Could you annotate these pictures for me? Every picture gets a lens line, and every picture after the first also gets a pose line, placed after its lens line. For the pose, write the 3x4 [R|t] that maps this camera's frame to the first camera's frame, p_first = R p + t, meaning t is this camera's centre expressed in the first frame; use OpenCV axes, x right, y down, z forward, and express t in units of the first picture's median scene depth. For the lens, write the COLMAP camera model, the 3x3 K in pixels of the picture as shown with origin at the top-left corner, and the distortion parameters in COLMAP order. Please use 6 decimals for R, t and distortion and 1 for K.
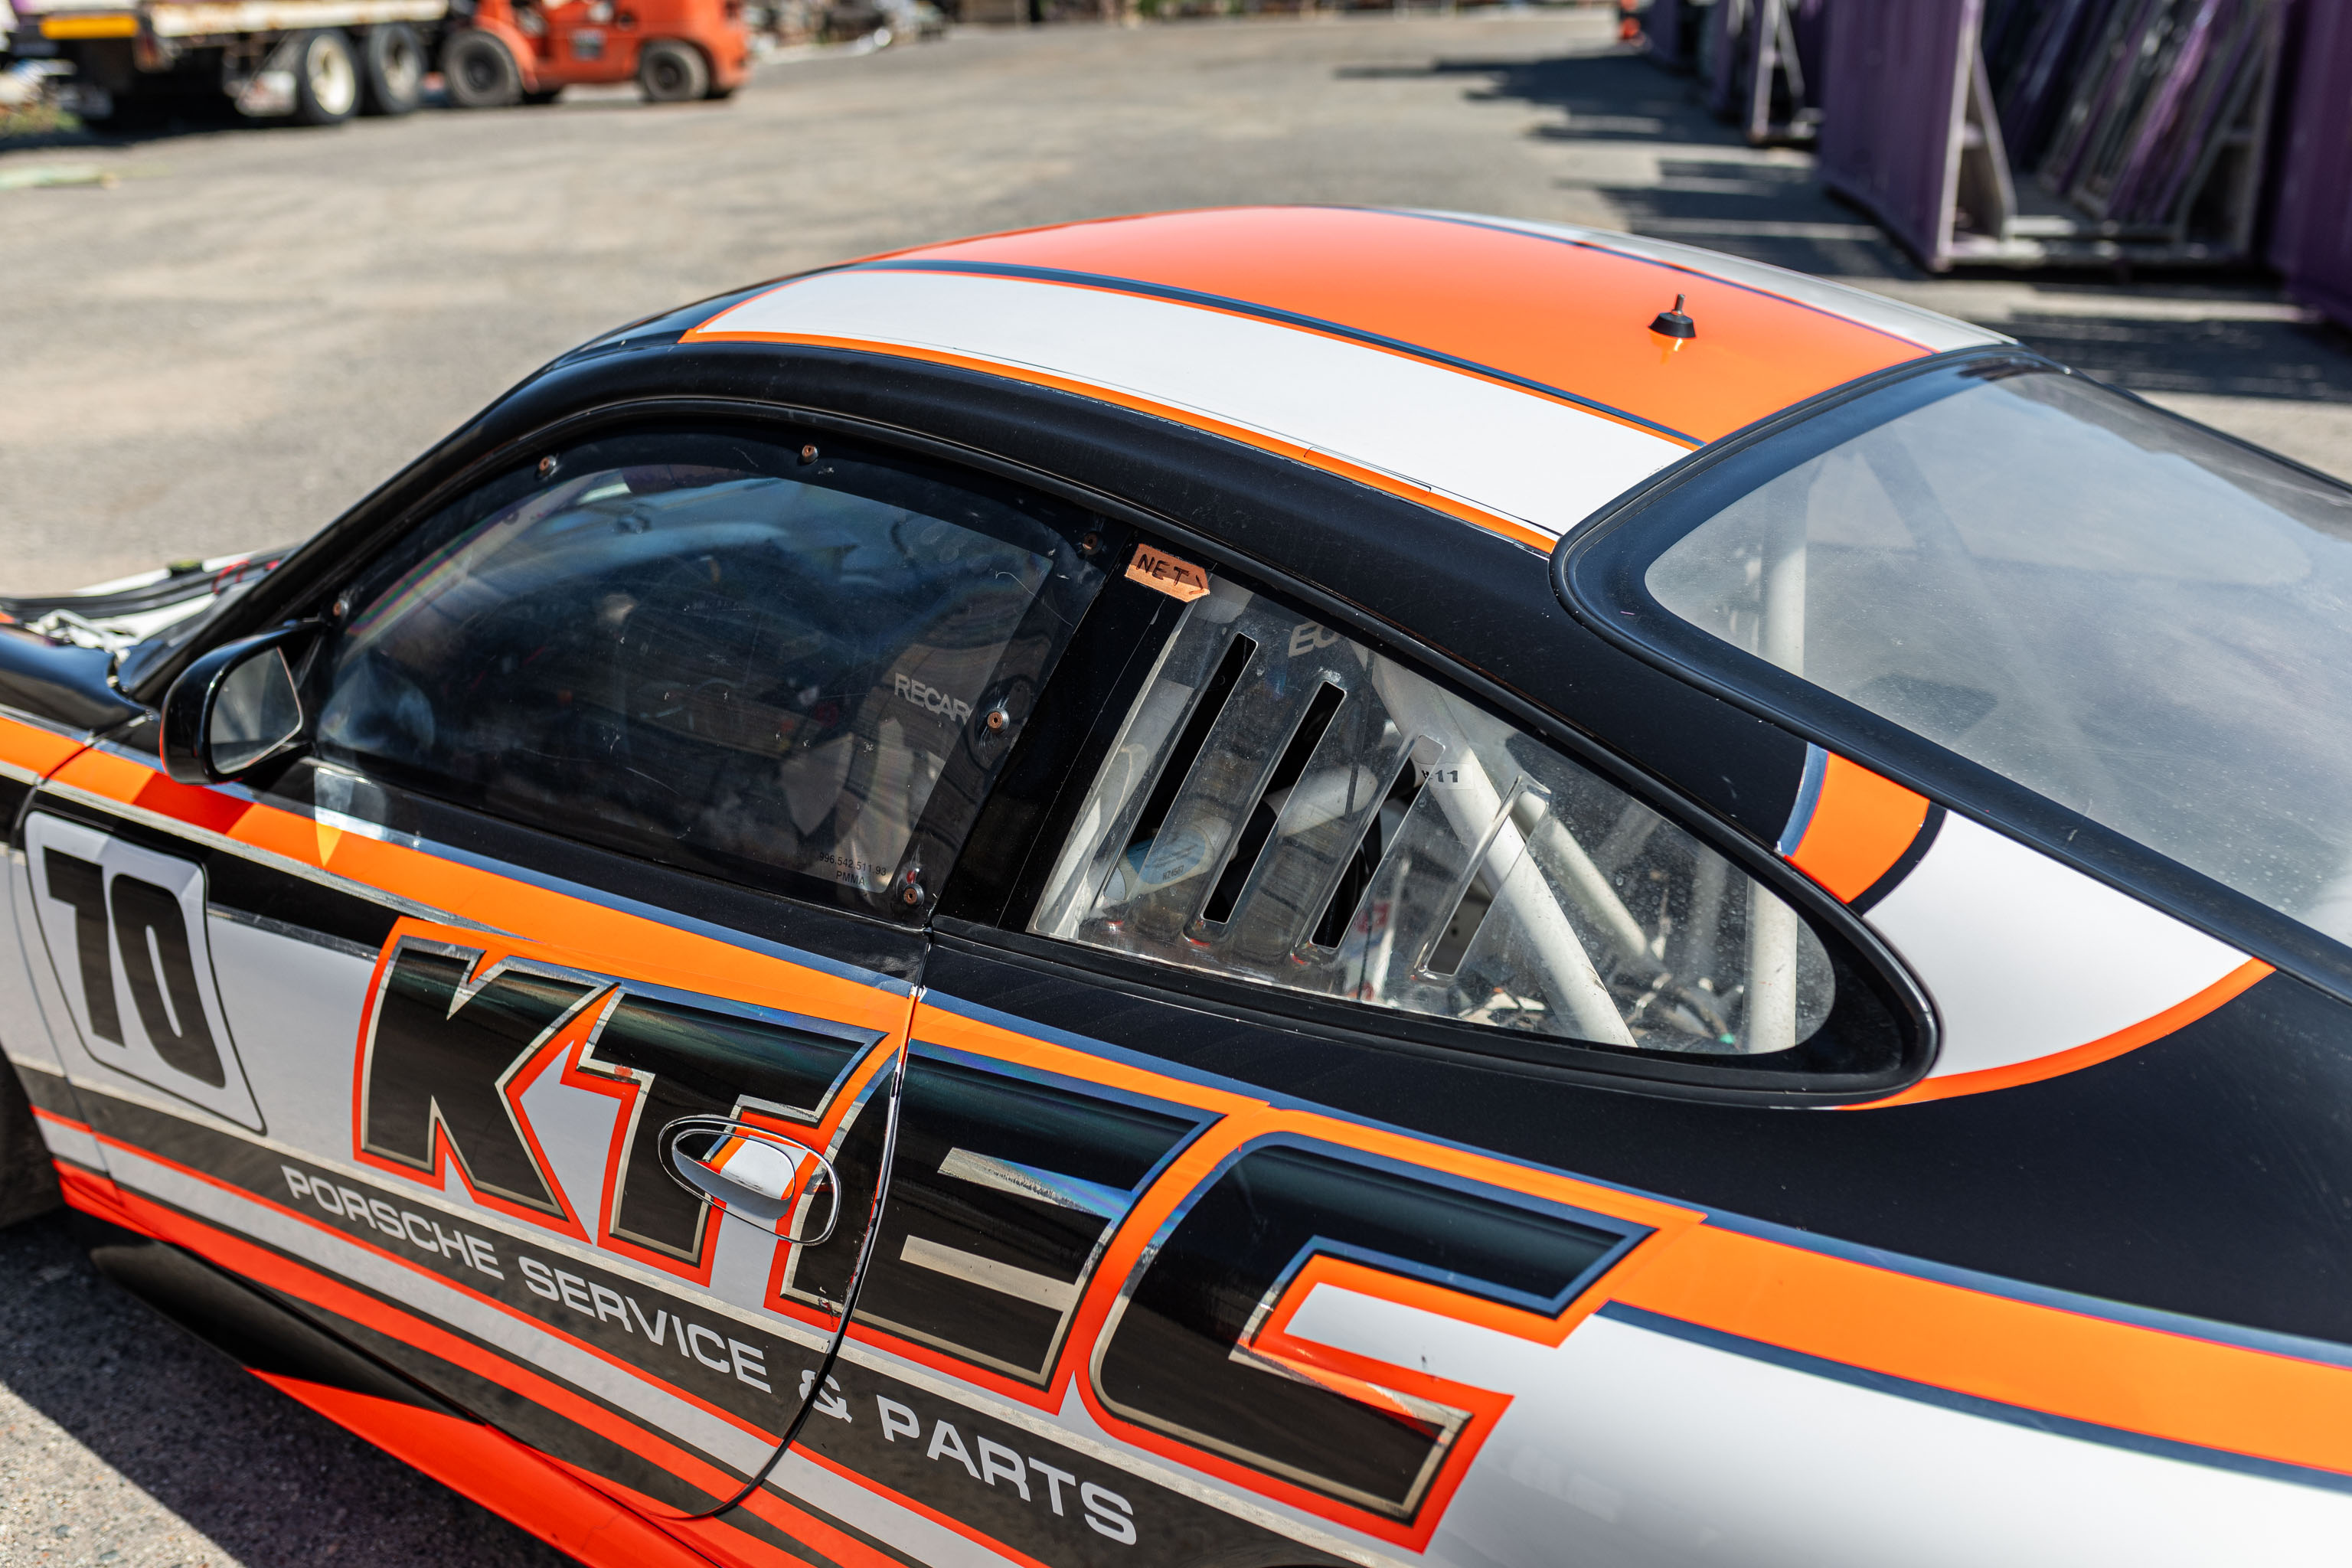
lens RADIAL K [[2218.8, 0, 1176.0], [0, 2218.8, 784.0], [0, 0, 1]] dist [-0.002414, 0.003622]
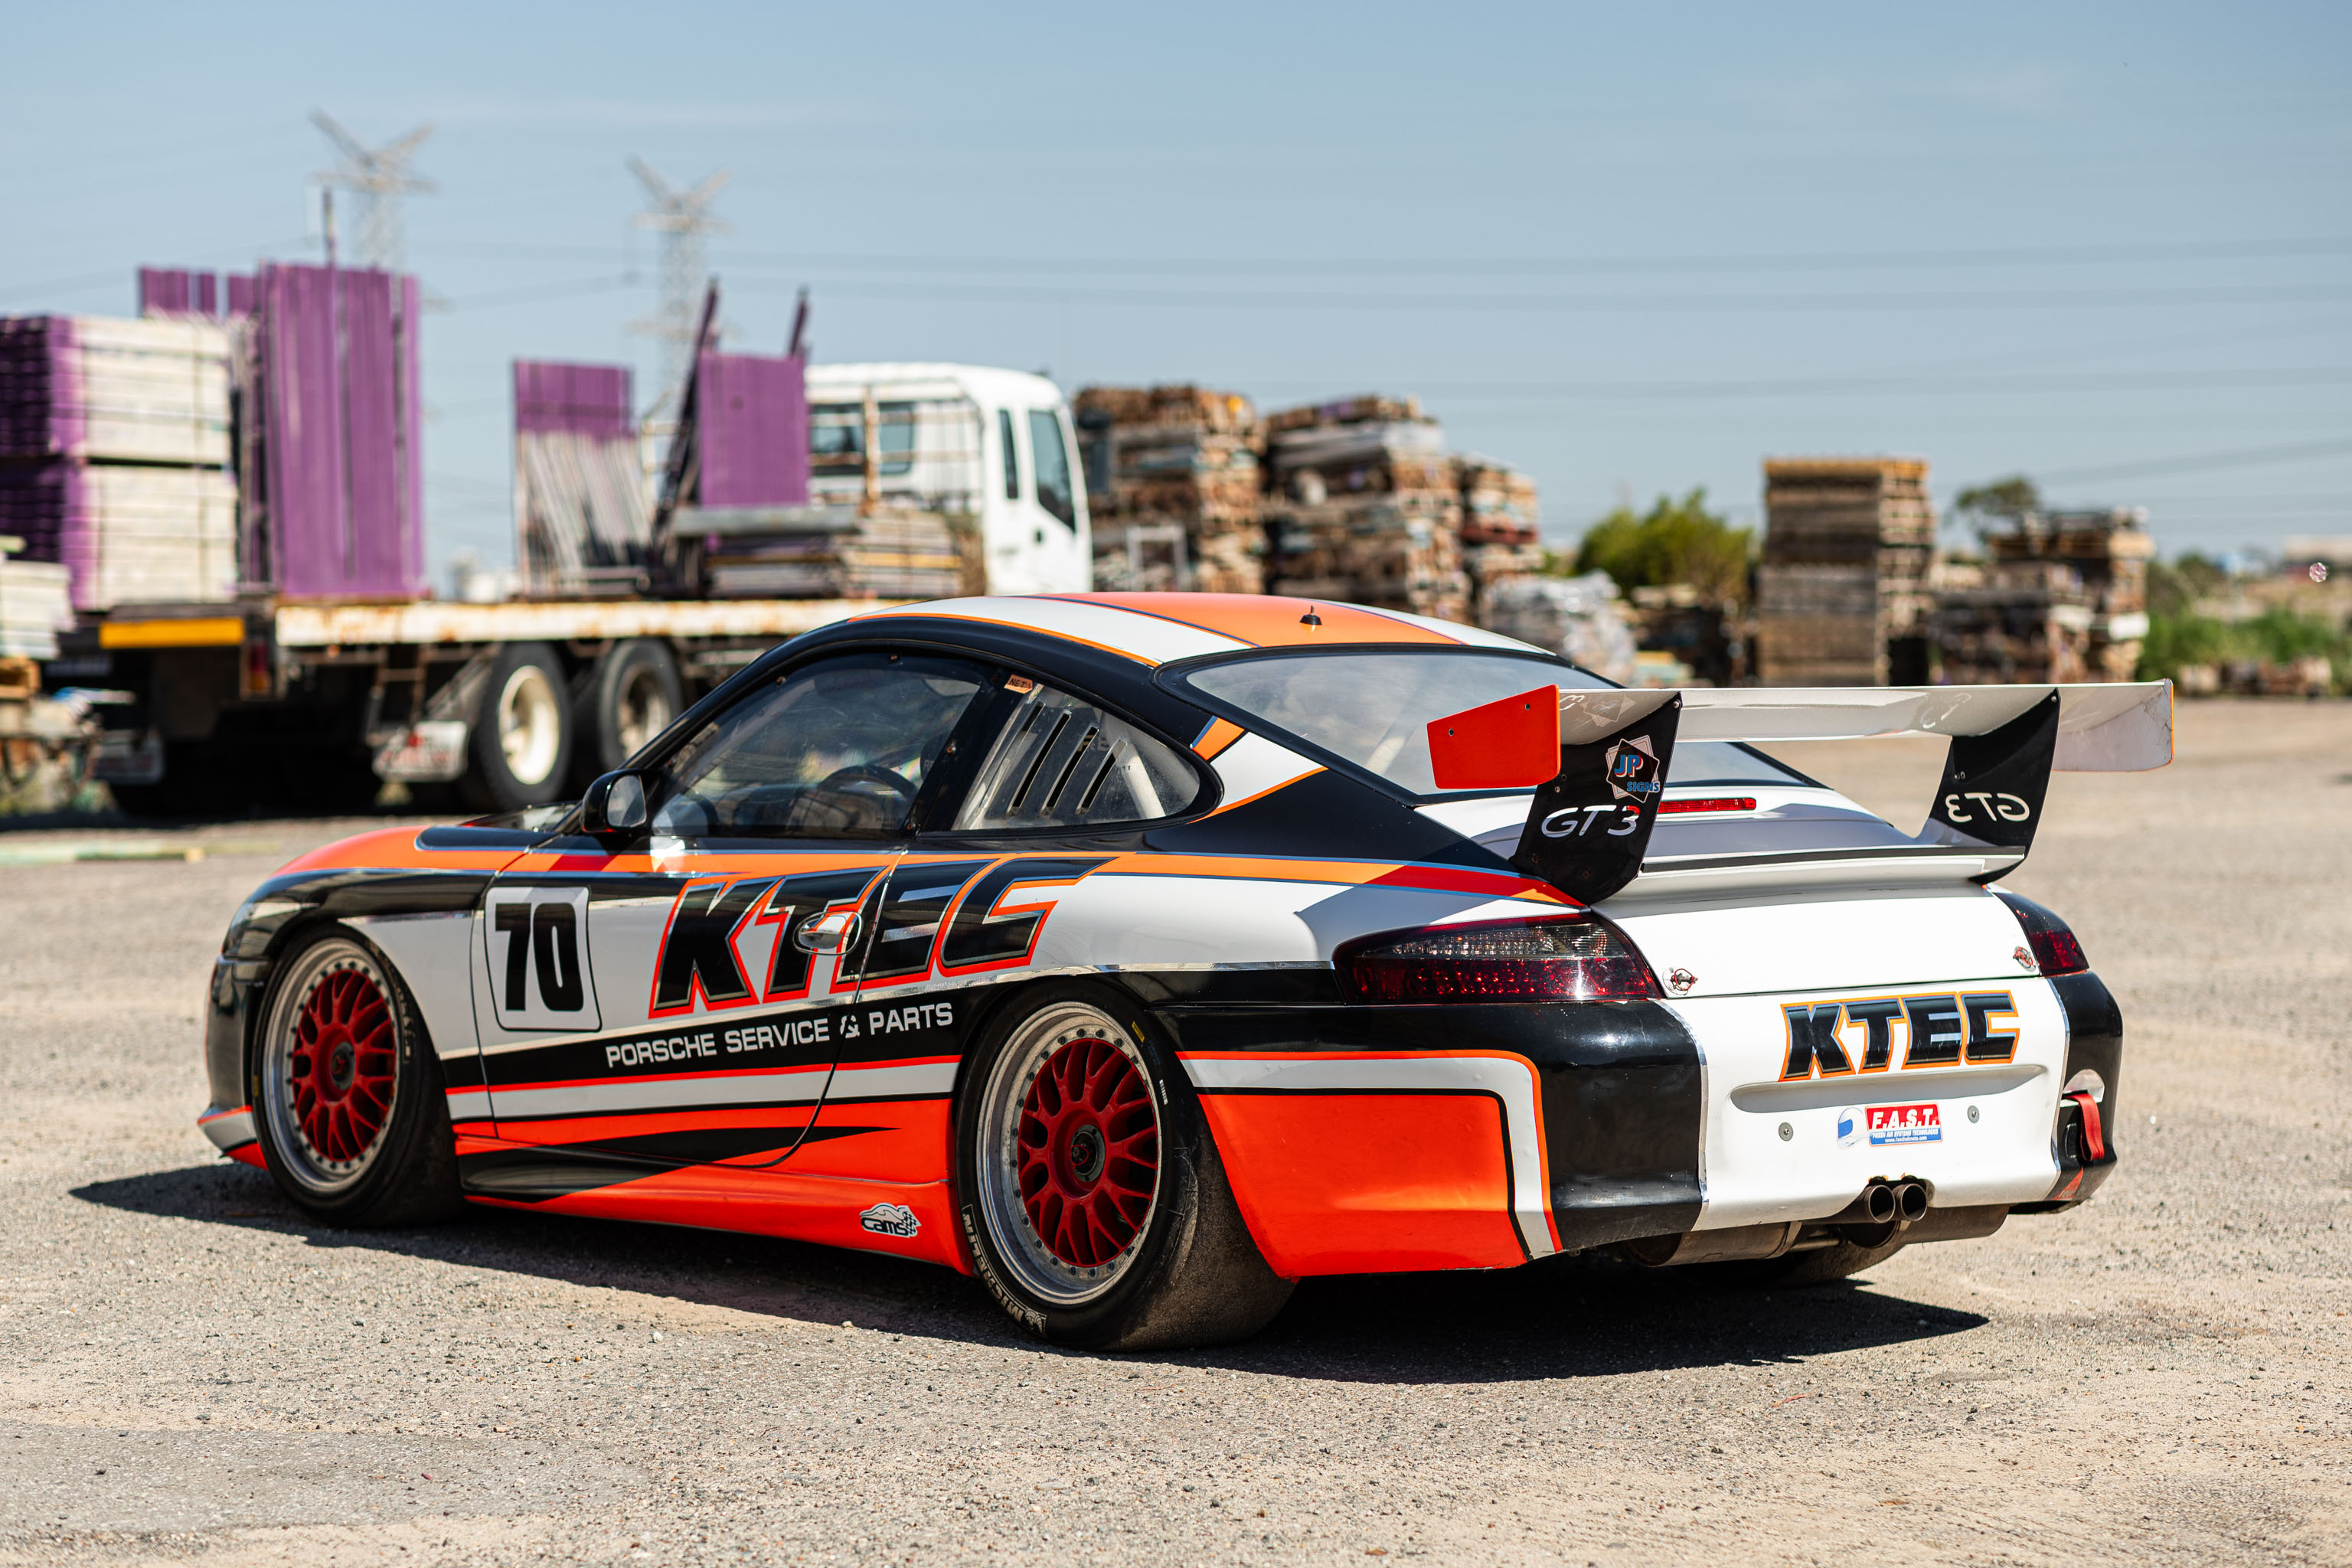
lens RADIAL K [[5968.5, 0, 1176.0], [0, 5968.5, 784.0], [0, 0, 1]] dist [-0.019929, 0.059634]
pose [[0.974651, 0.016924, -0.223092, 1.211477], [-0.087147, 0.947099, -0.308884, 1.501280], [0.206062, 0.320496, 0.924565, -3.706972]]
